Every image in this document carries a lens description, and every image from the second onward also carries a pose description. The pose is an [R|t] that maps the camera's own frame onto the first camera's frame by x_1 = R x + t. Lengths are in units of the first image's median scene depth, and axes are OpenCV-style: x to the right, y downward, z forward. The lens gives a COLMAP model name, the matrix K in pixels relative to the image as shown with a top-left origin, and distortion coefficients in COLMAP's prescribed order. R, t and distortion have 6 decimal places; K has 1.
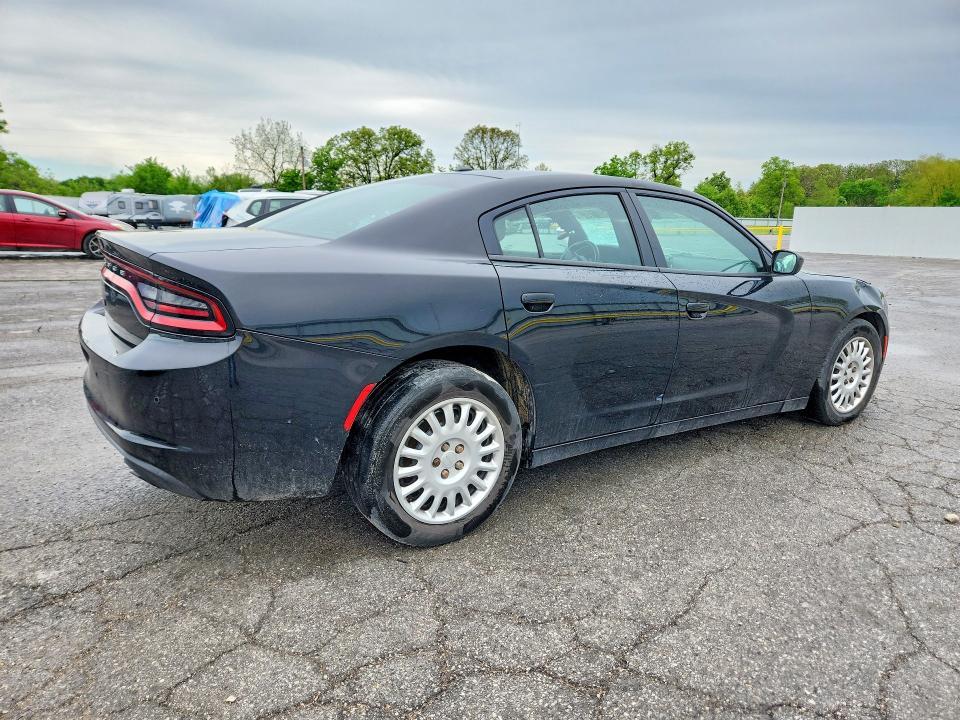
lens RADIAL K [[698.0, 0, 475.3], [0, 698.0, 364.7], [0, 0, 1]] dist [0.032282, -0.027226]
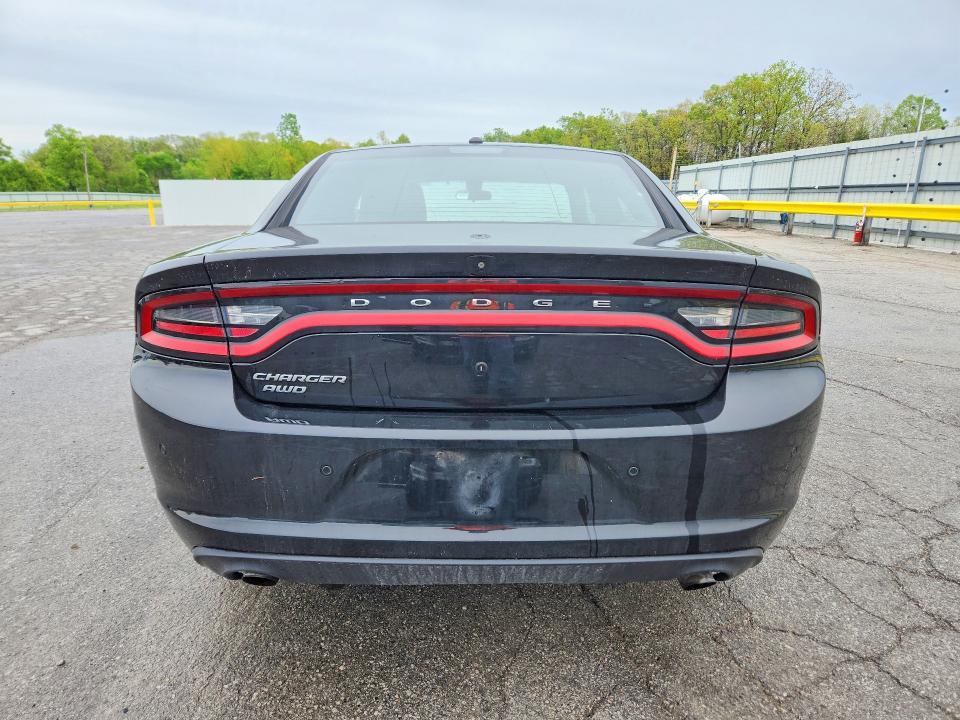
lens RADIAL K [[698.0, 0, 478.6], [0, 698.0, 356.9], [0, 0, 1]] dist [0.032282, -0.027226]
pose [[0.510111, -0.215240, 0.832742, -0.134418], [0.192430, 0.972200, 0.133409, -0.023320], [-0.838307, 0.092191, 0.537348, 0.094891]]
